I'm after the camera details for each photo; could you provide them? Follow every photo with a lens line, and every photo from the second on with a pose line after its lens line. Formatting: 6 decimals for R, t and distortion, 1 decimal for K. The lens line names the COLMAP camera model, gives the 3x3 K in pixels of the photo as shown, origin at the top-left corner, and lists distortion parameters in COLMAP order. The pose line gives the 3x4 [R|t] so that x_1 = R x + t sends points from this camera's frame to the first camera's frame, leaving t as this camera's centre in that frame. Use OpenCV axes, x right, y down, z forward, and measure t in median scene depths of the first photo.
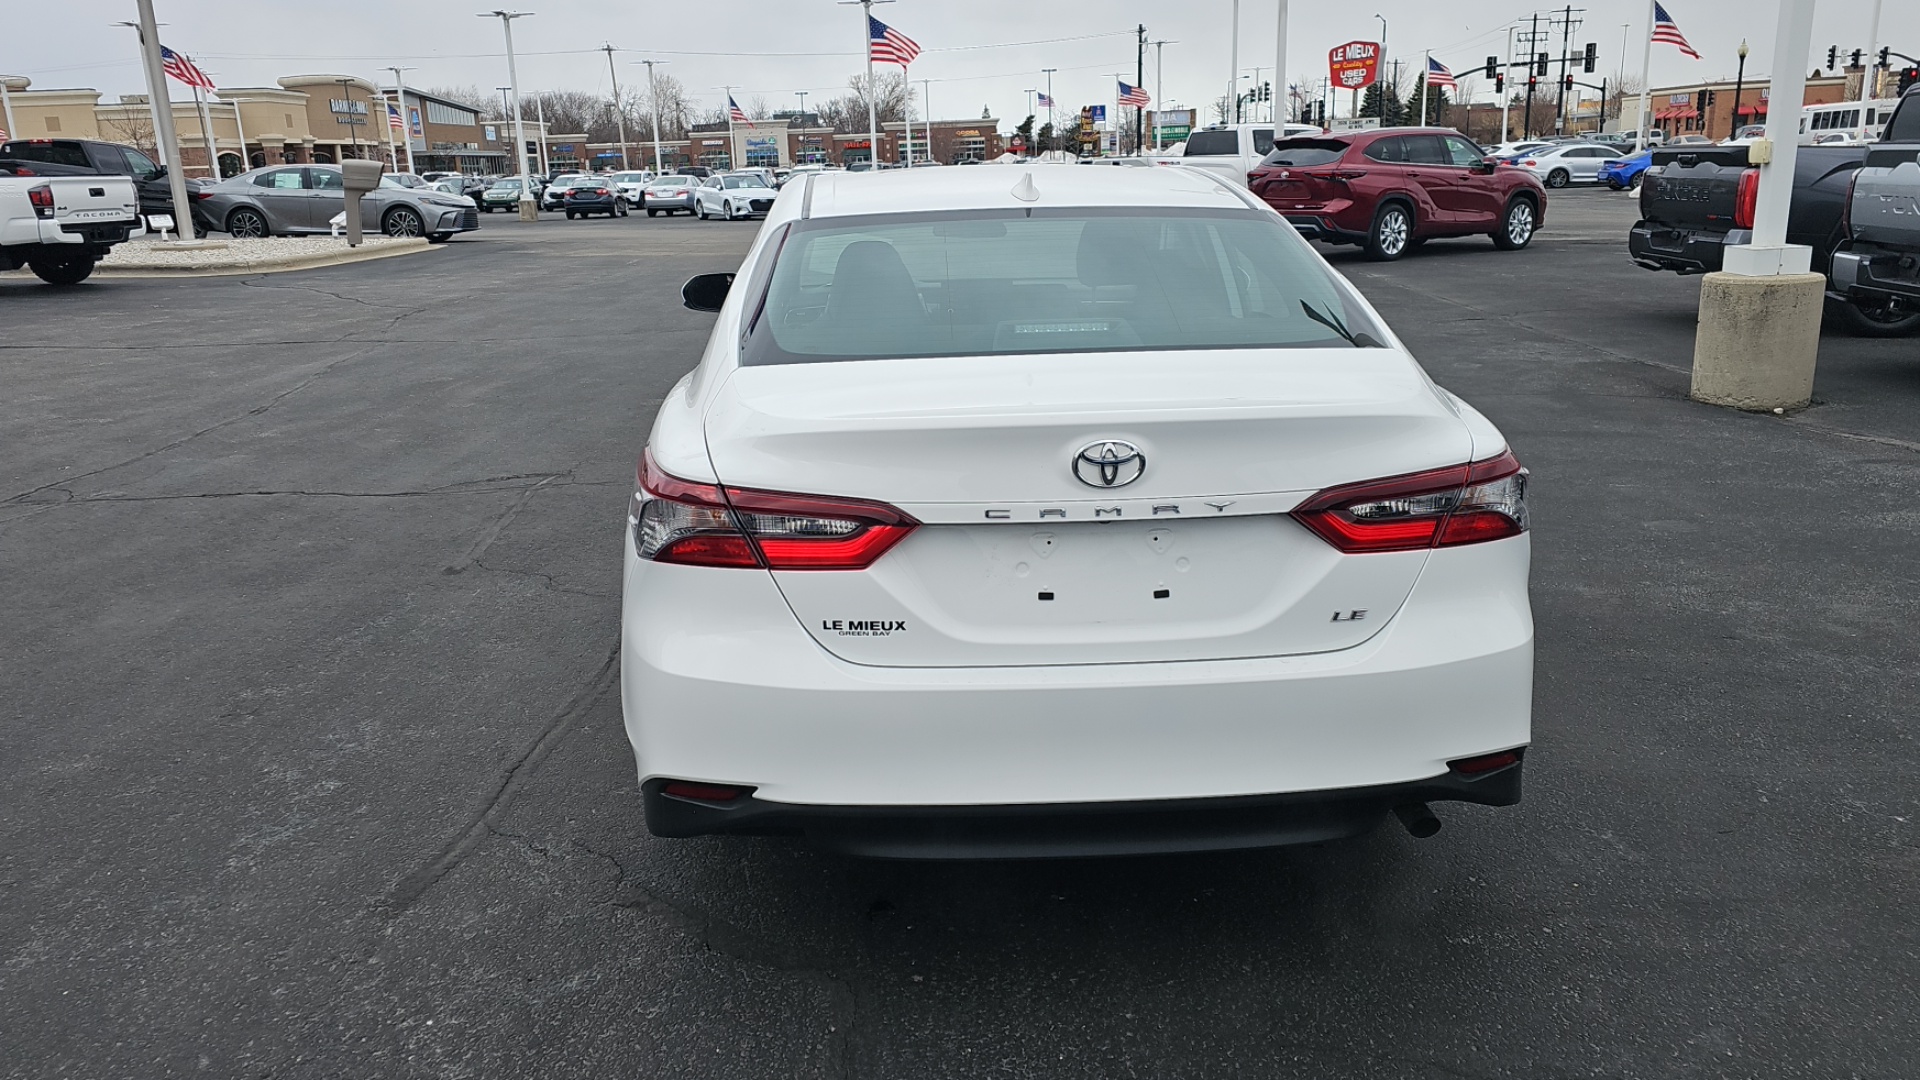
lens RADIAL K [[1371.2, 0, 944.5], [0, 1371.2, 514.2], [0, 0, 1]] dist [0.082482, -0.066154]
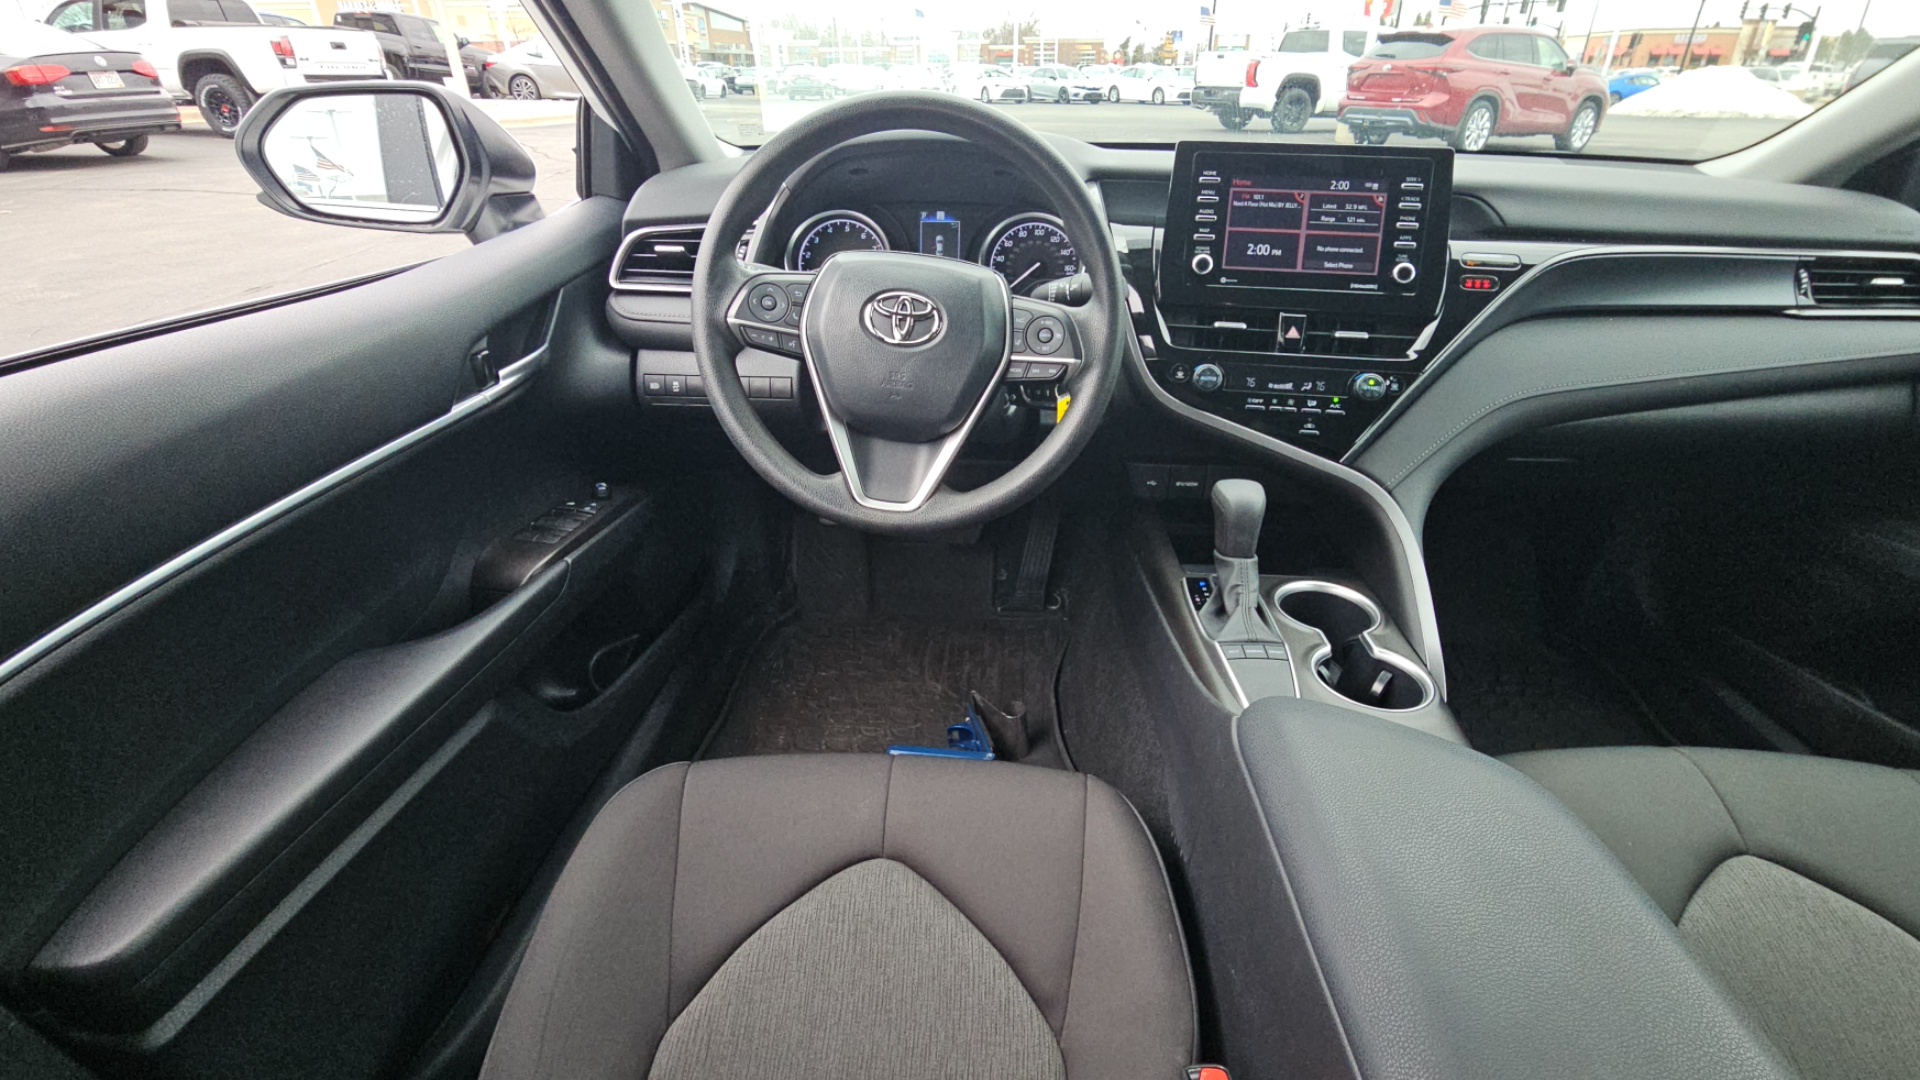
lens RADIAL K [[859.4, 0, 978.4], [0, 859.4, 541.7], [0, 0, 1]] dist [0.010995, -0.008140]
pose [[0.995629, 0.070340, -0.061435, -0.008408], [-0.052846, 0.966699, 0.250401, -0.036242], [0.077003, -0.246060, 0.966191, 0.224424]]
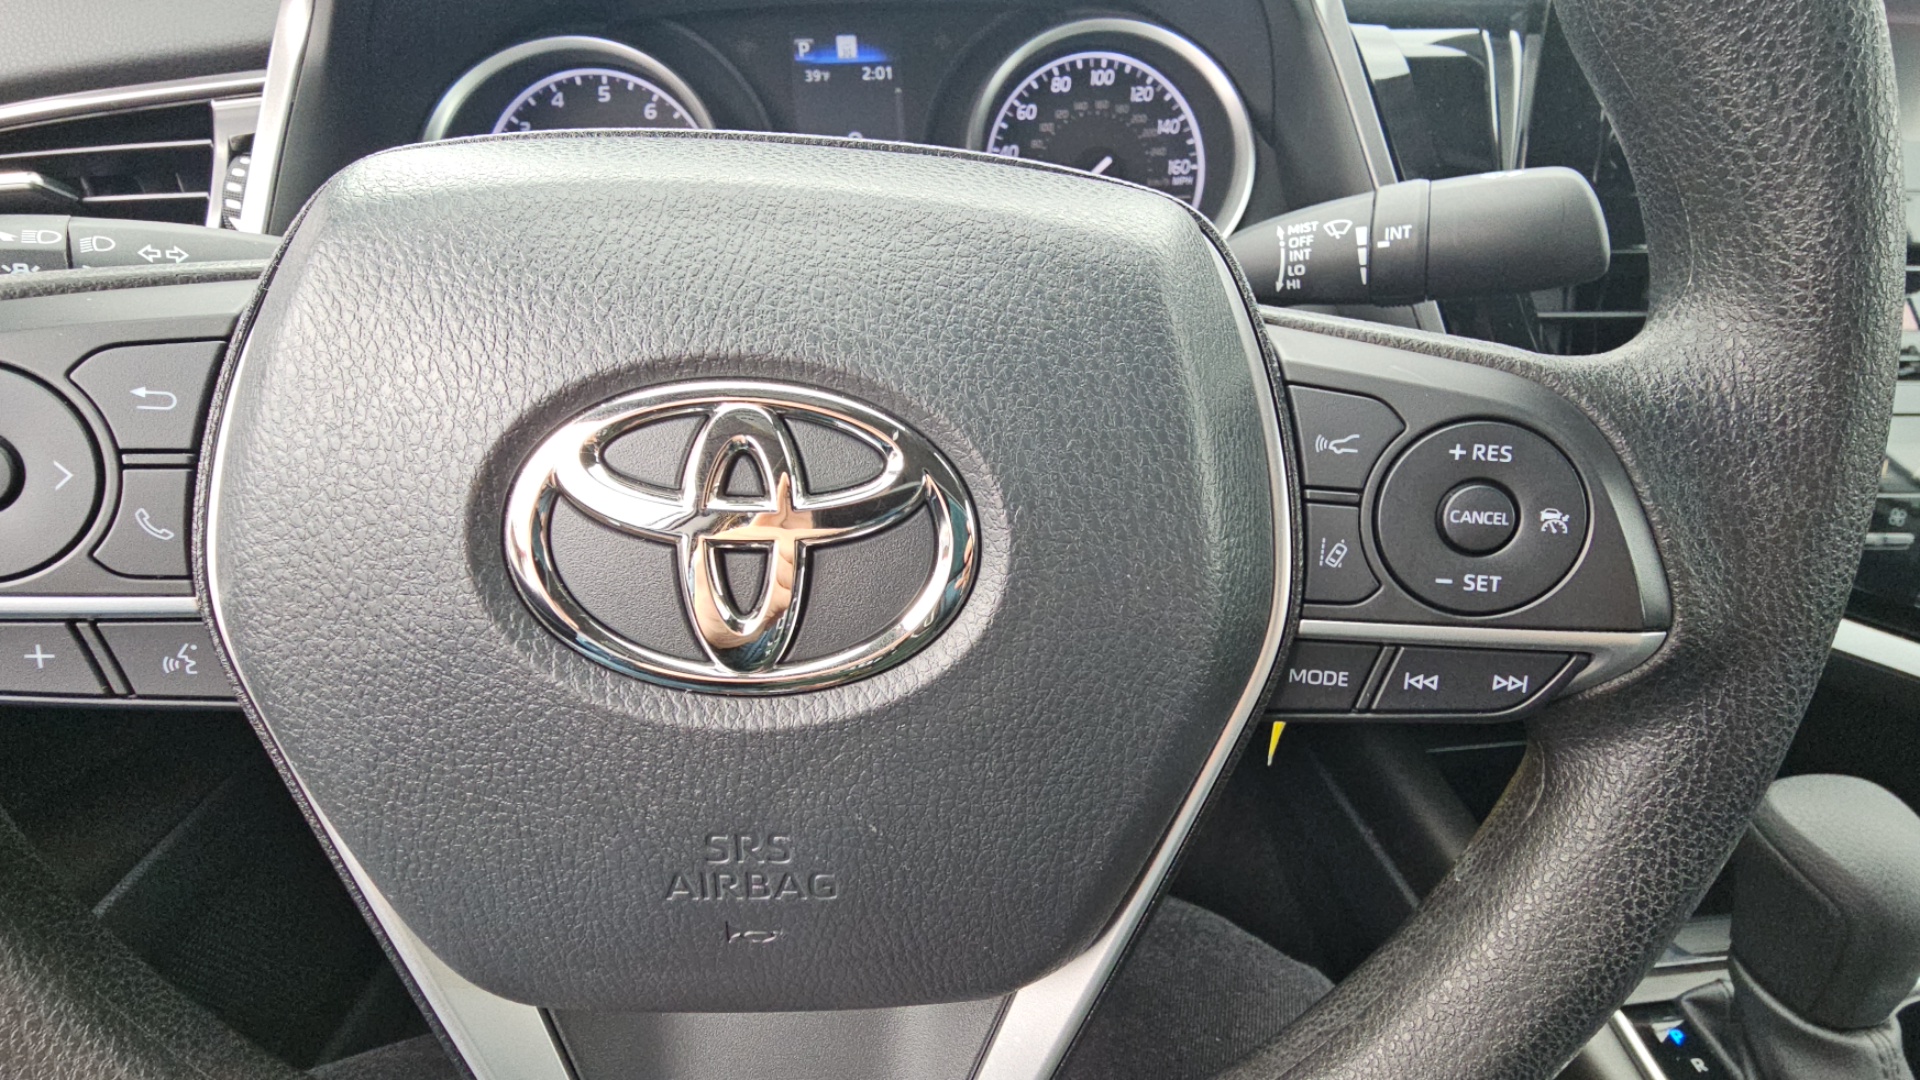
lens RADIAL K [[873.9, 0, 978.2], [0, 873.9, 540.5], [0, 0, 1]] dist [0.008855, -0.006005]
pose [[0.999344, -0.020364, 0.029960, -0.013497], [0.009096, 0.941601, 0.336609, -0.038318], [-0.035065, -0.336115, 0.941168, 0.259123]]
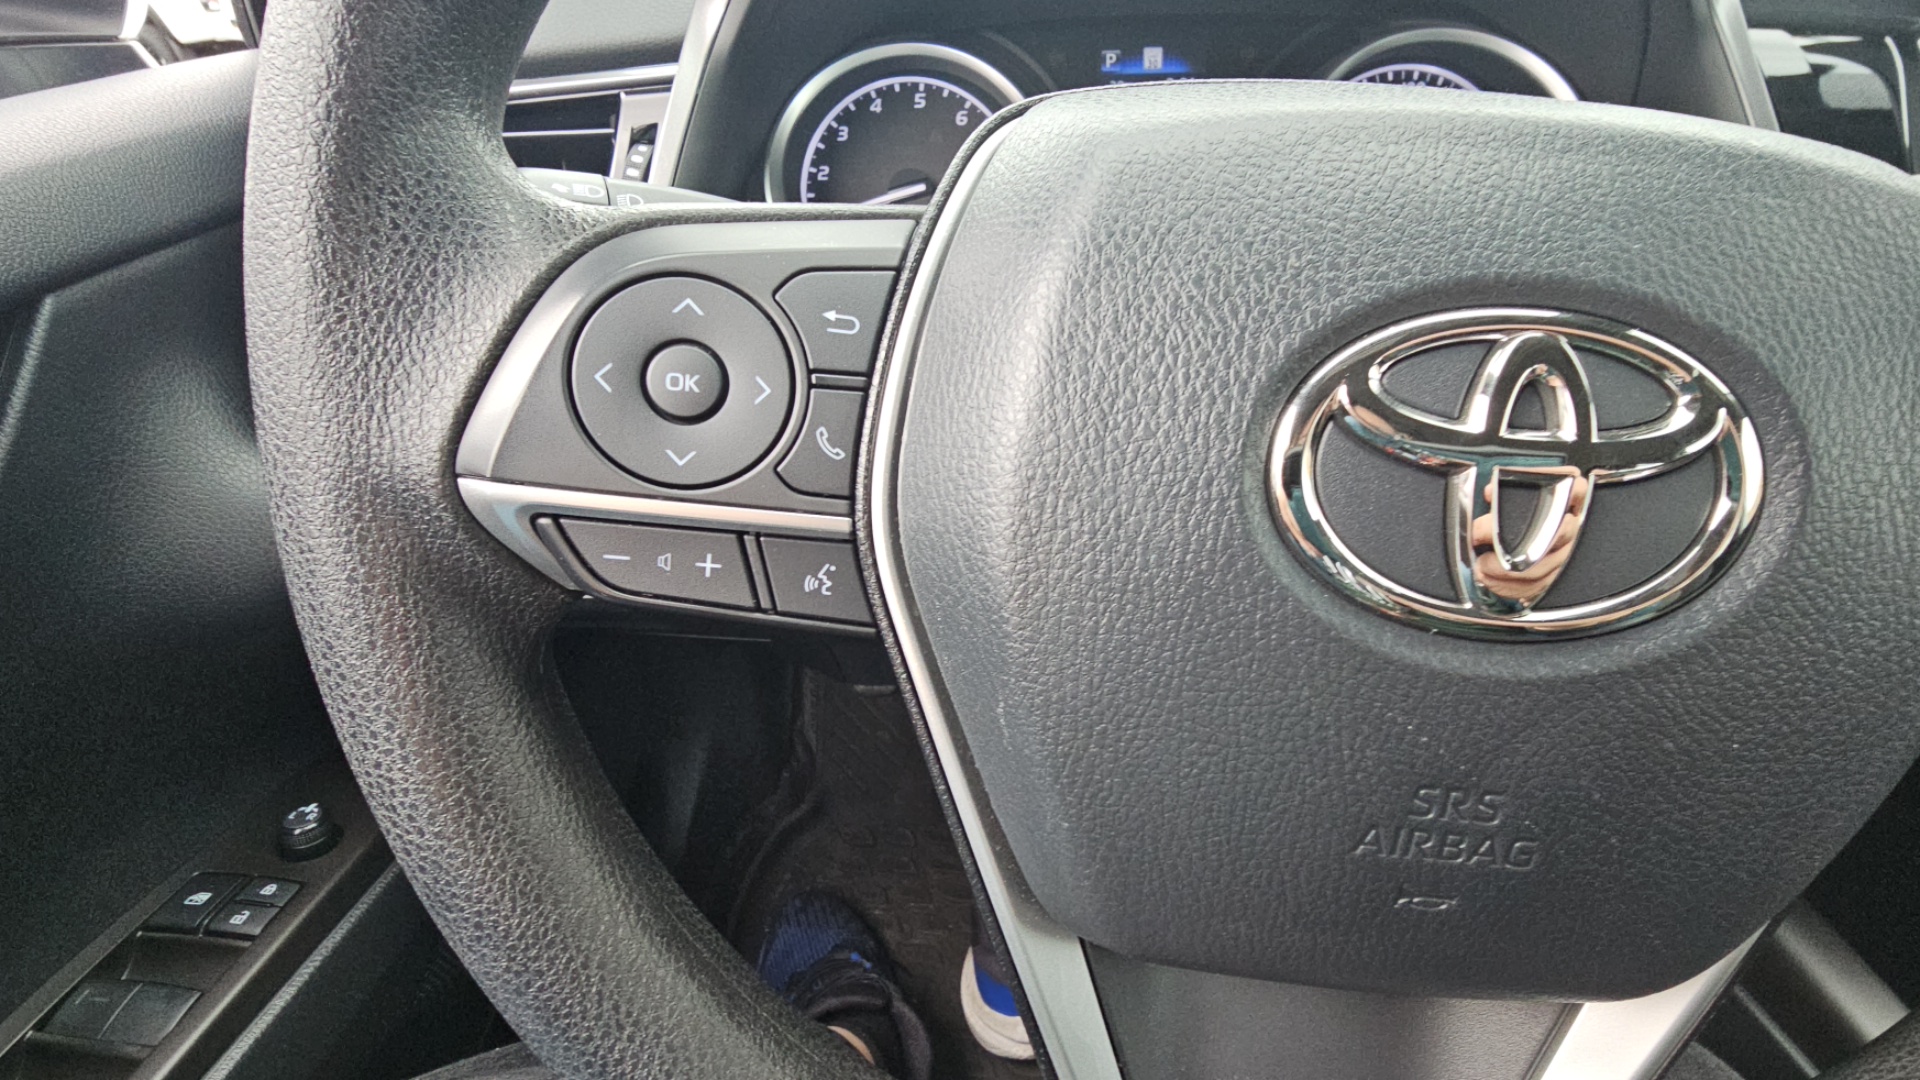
lens RADIAL K [[873.9, 0, 978.2], [0, 873.9, 540.5], [0, 0, 1]] dist [0.008855, -0.006005]
pose [[0.997514, 0.036365, -0.060361, -0.018718], [-0.016706, 0.954179, 0.298770, -0.037465], [0.068460, -0.297019, 0.952414, 0.258958]]
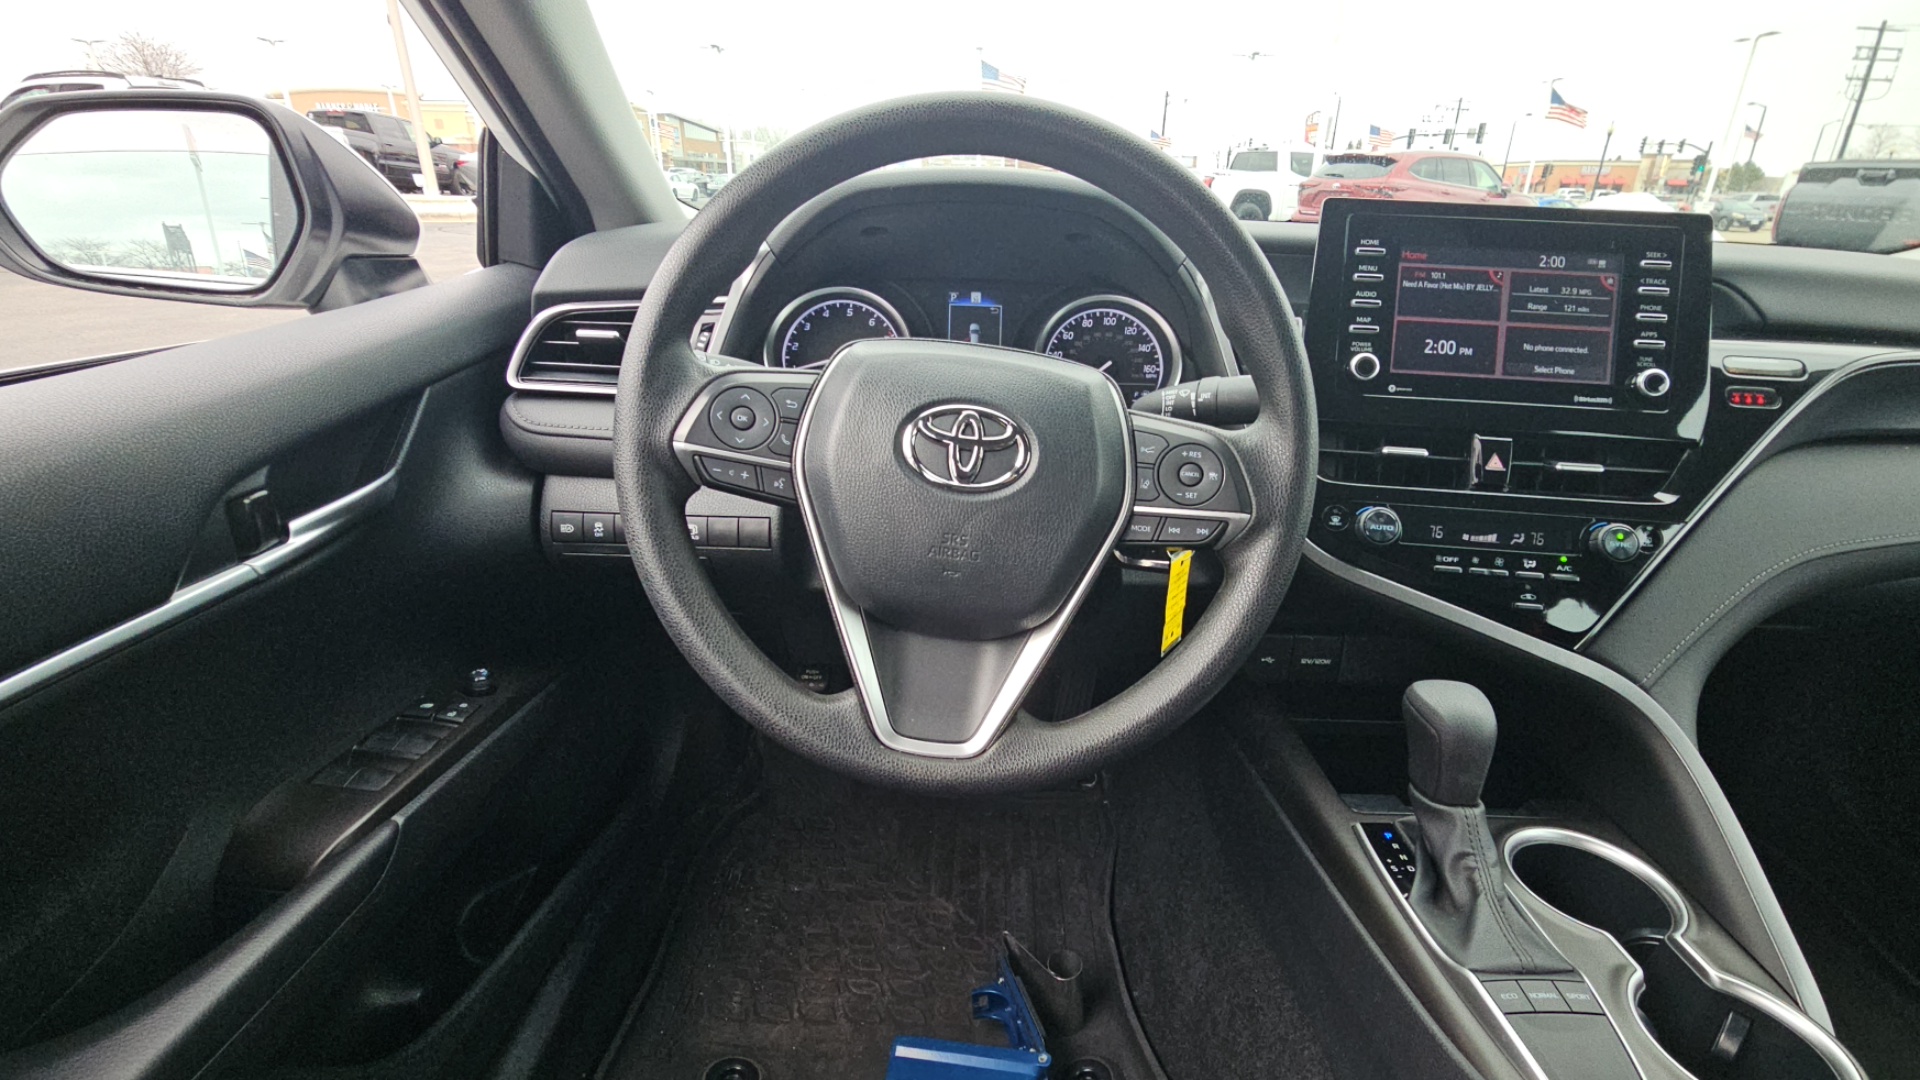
lens RADIAL K [[859.4, 0, 978.4], [0, 859.4, 541.7], [0, 0, 1]] dist [0.010995, -0.008140]
pose [[0.997375, 0.068372, -0.023860, -0.014005], [-0.064248, 0.987483, 0.144046, -0.036955], [0.033410, -0.142135, 0.989283, 0.241093]]
